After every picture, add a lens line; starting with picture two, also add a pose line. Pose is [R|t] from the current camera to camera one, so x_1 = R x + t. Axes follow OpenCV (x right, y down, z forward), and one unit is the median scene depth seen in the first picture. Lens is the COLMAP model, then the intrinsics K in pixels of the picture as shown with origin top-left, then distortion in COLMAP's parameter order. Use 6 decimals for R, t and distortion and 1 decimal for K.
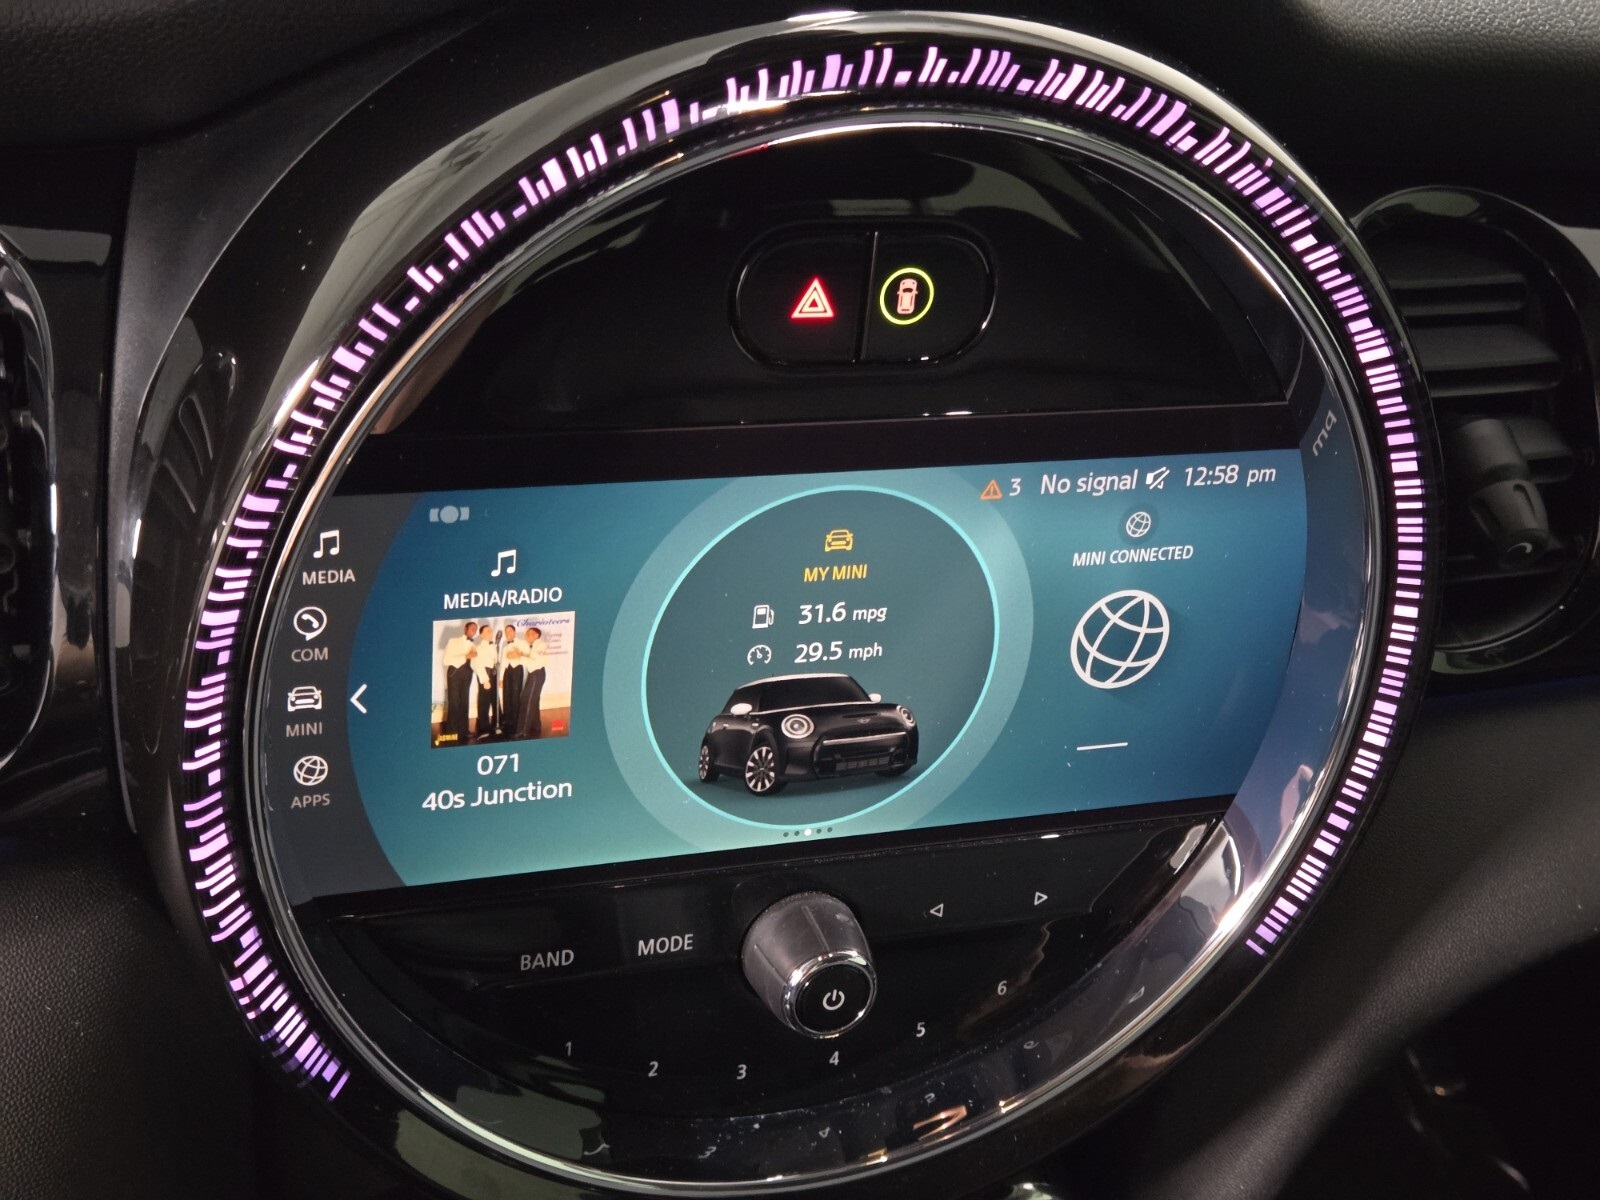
lens RADIAL K [[2112.5, 0, 797.1], [0, 2112.5, 605.0], [0, 0, 1]] dist [0.009413, -0.020399]
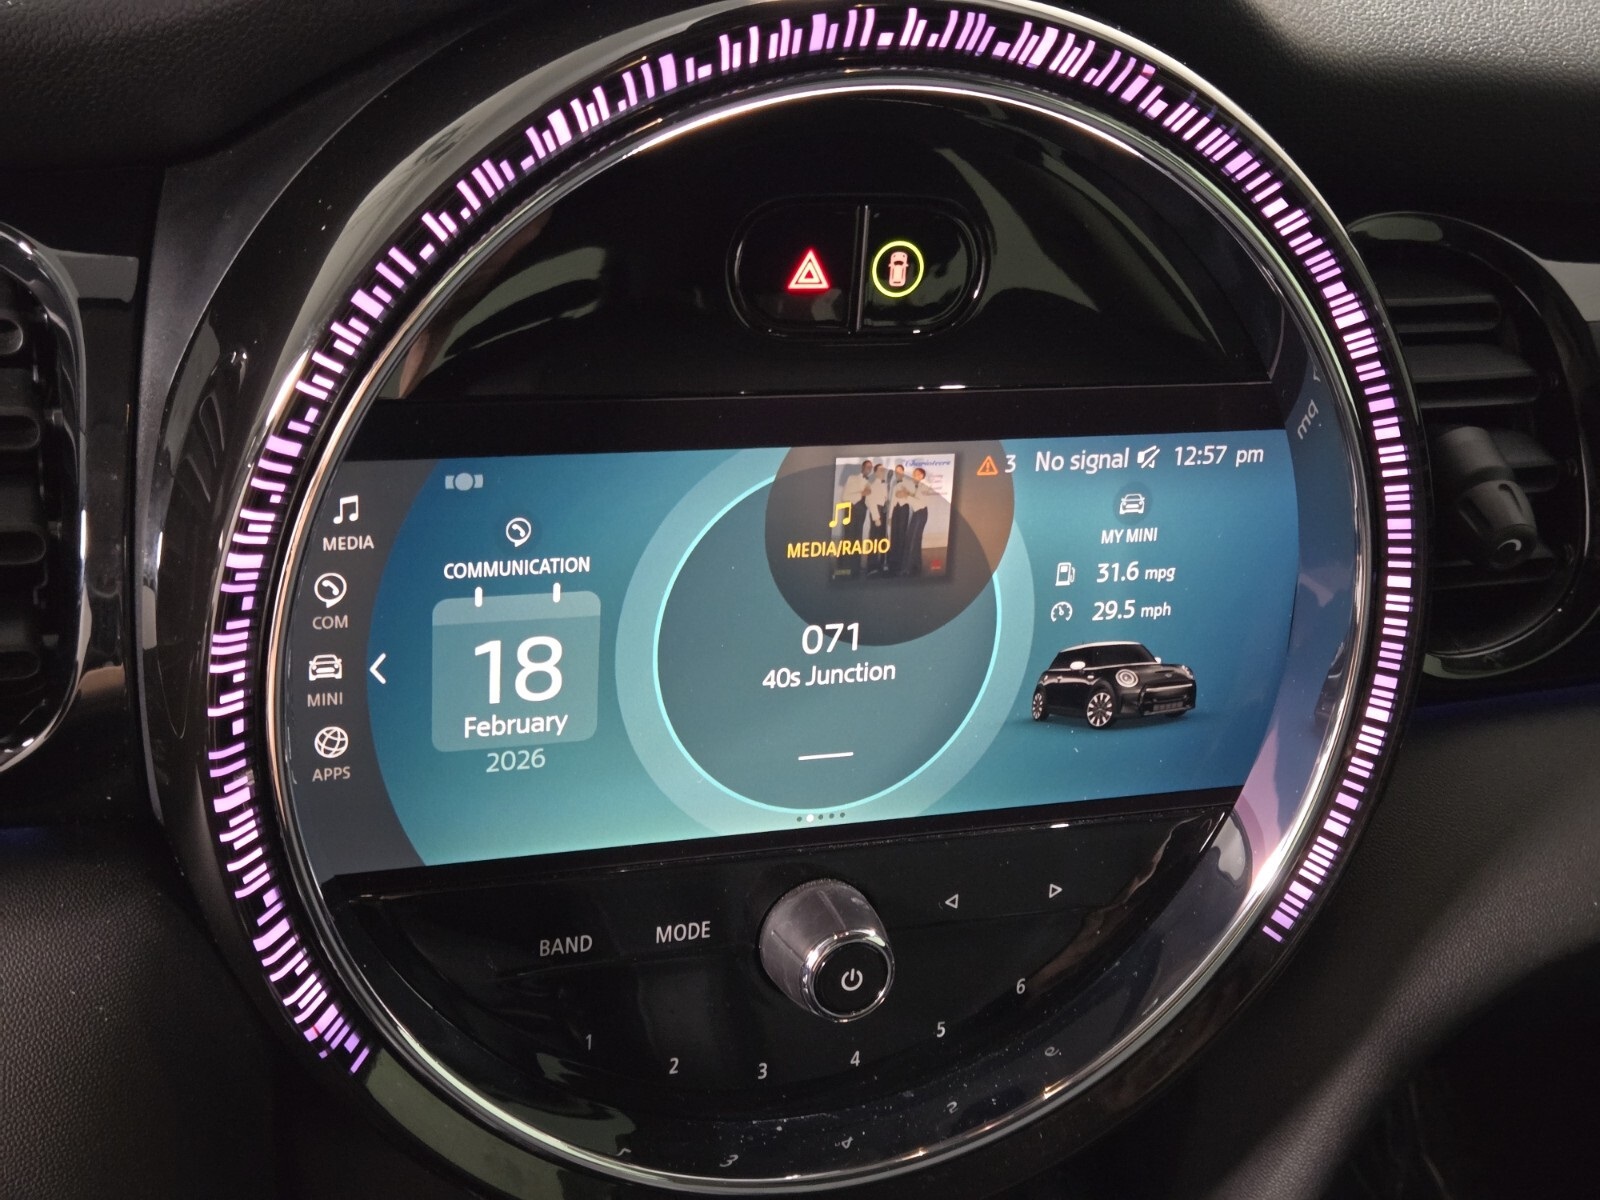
lens RADIAL K [[2111.3, 0, 780.5], [0, 2111.3, 592.0], [0, 0, 1]] dist [0.004700, -0.013724]
pose [[0.999439, -0.032099, -0.009569, -0.001276], [0.030669, 0.991832, -0.123807, 0.141608], [0.013465, 0.123444, 0.992260, -0.018399]]
